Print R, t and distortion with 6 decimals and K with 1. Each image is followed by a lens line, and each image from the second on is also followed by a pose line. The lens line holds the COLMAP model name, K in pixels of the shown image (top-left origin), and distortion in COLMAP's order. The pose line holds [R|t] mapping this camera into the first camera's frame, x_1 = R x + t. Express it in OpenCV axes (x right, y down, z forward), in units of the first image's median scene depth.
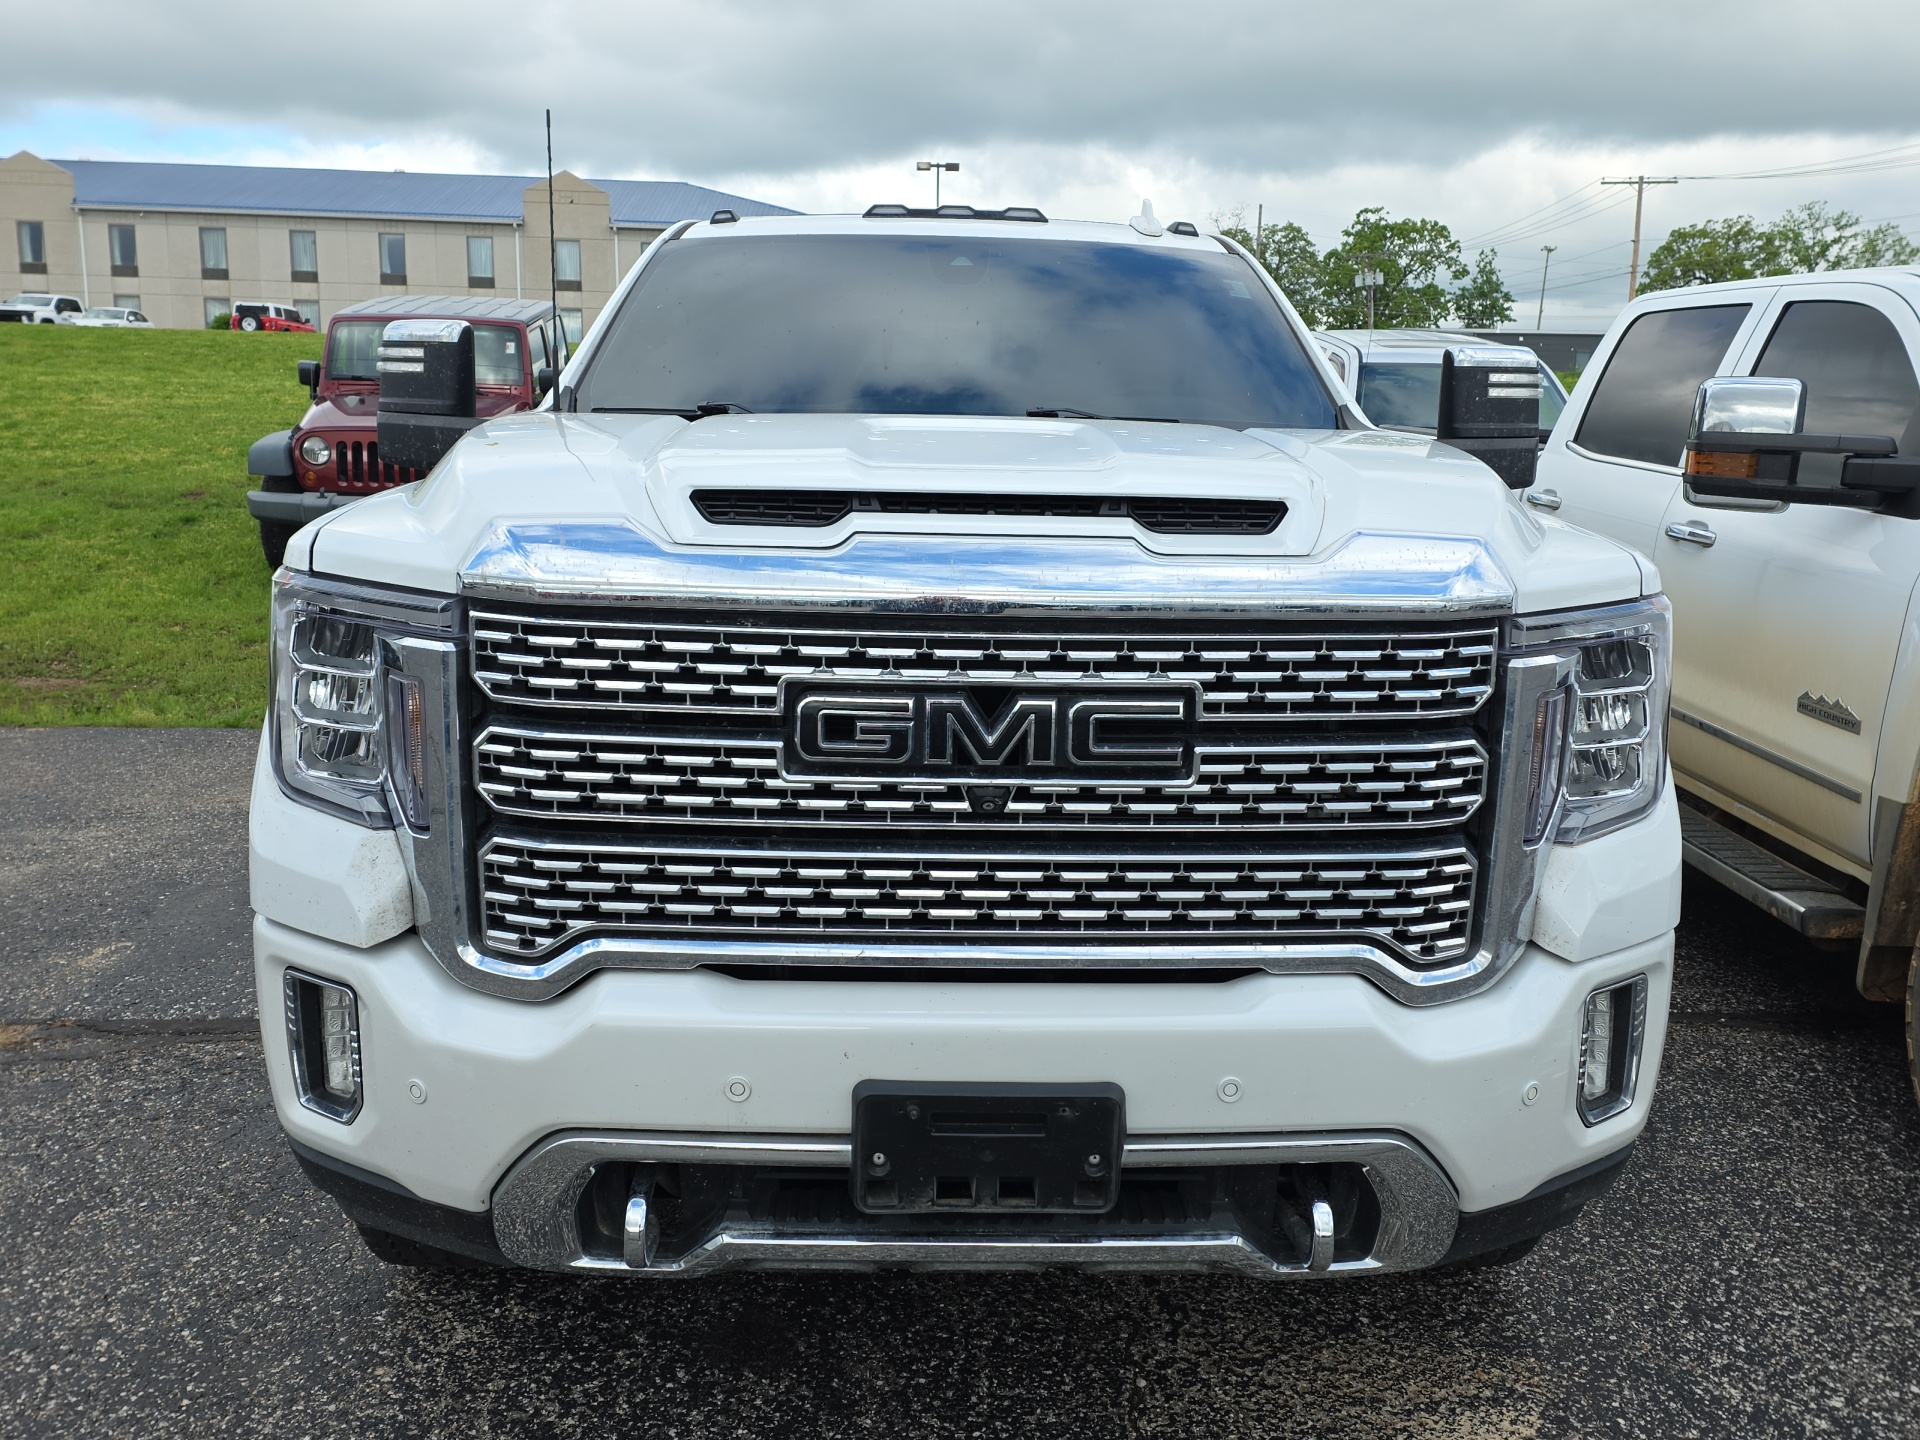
lens RADIAL K [[1667.1, 0, 965.0], [0, 1667.1, 711.9], [0, 0, 1]] dist [0.074466, -0.025156]
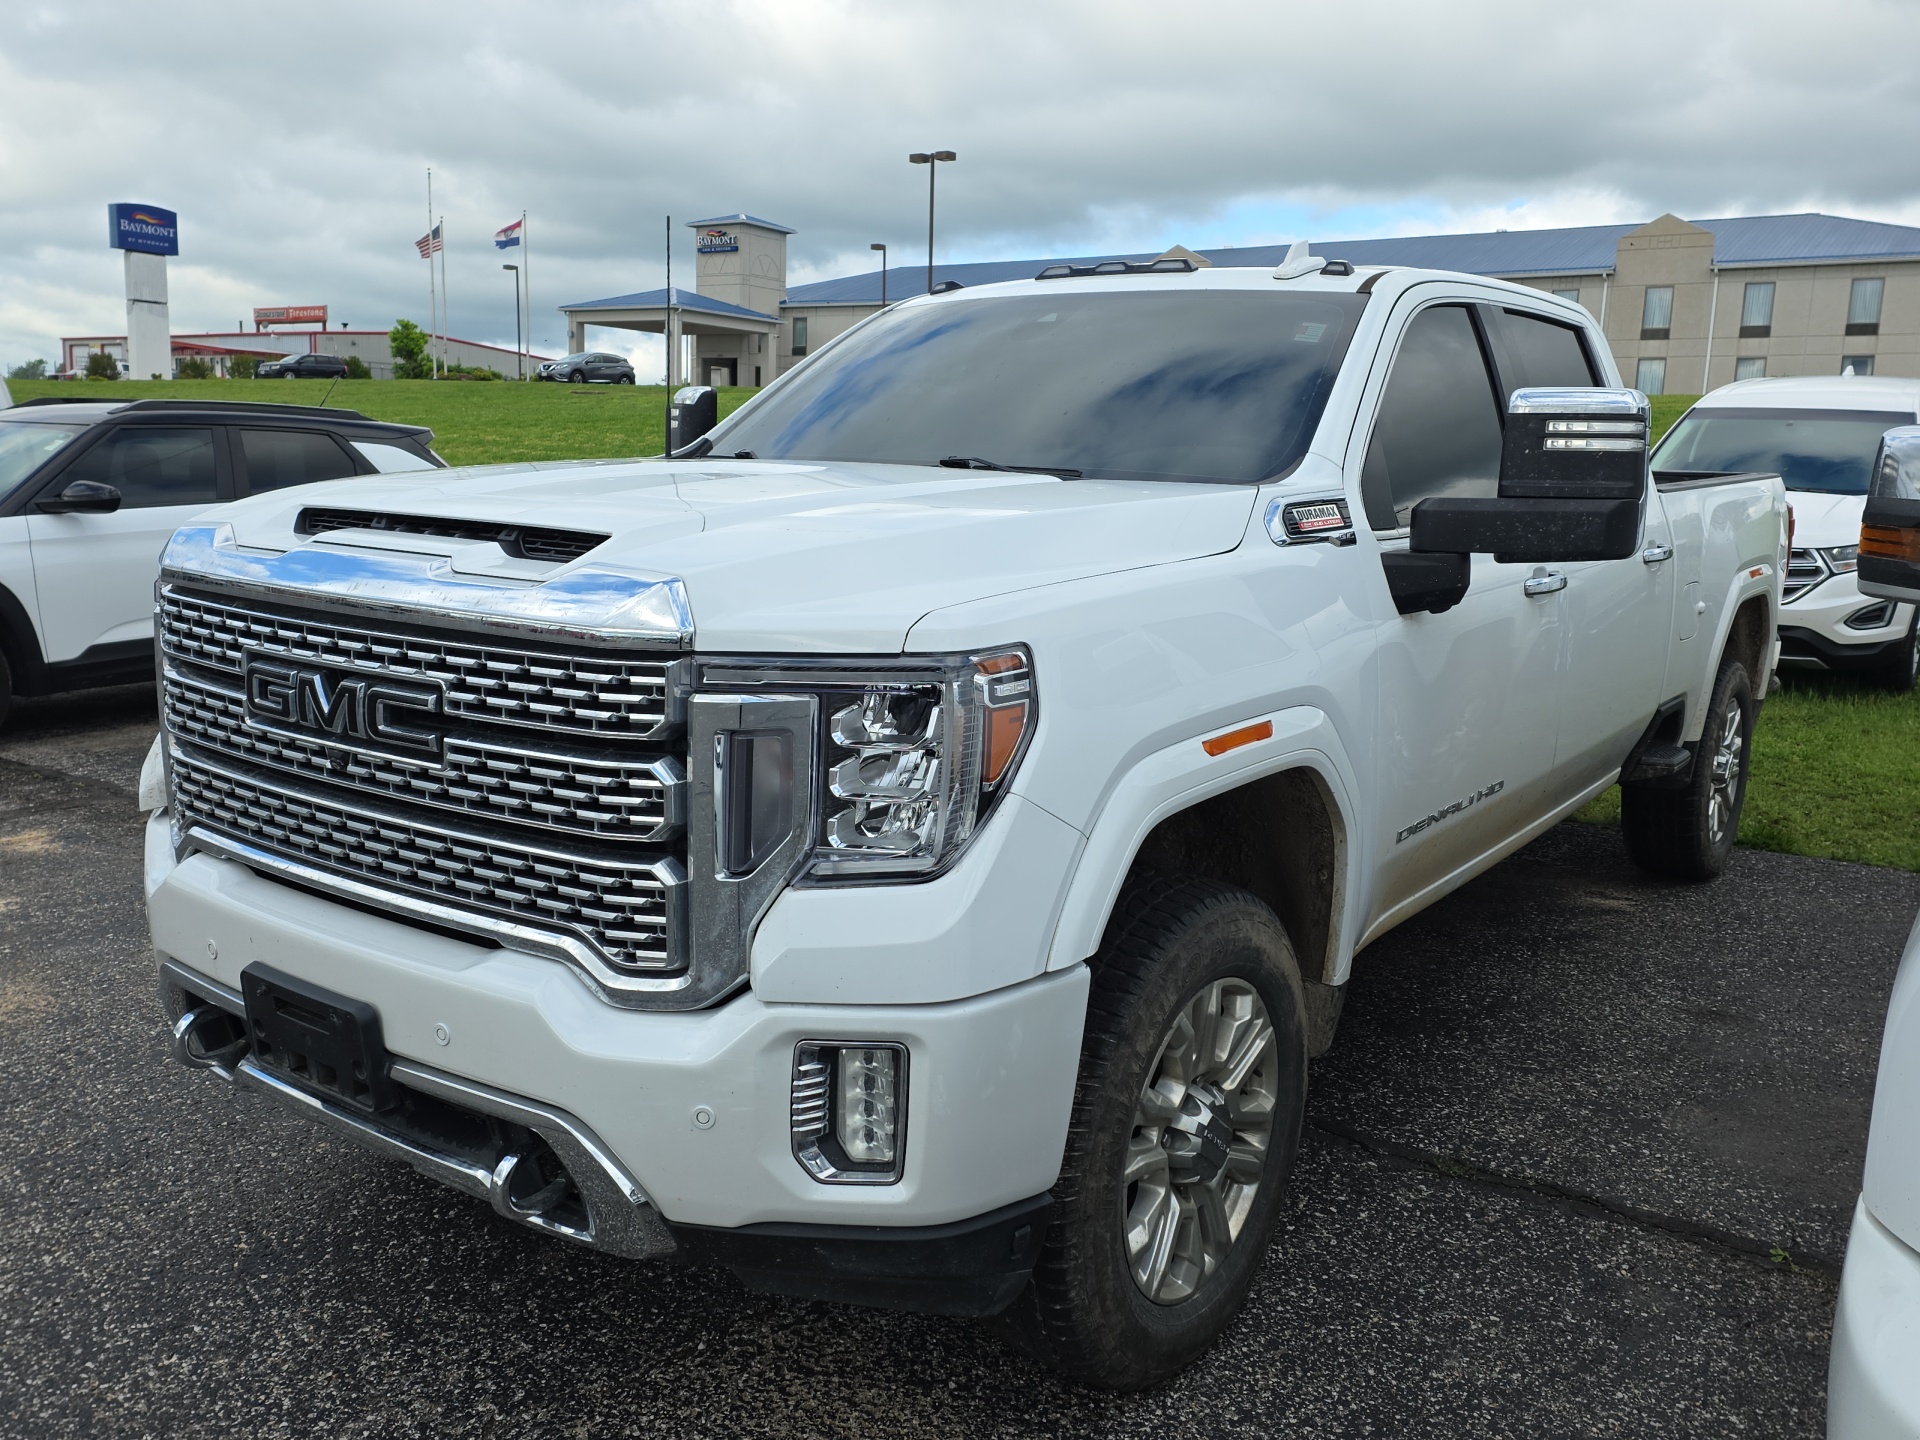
lens RADIAL K [[1667.1, 0, 964.1], [0, 1667.1, 729.7], [0, 0, 1]] dist [0.074466, -0.025156]
pose [[0.771085, 0.111116, -0.626962, 1.113470], [-0.124625, 0.991948, 0.022529, -0.053604], [0.624417, 0.060764, 0.778724, 0.296671]]
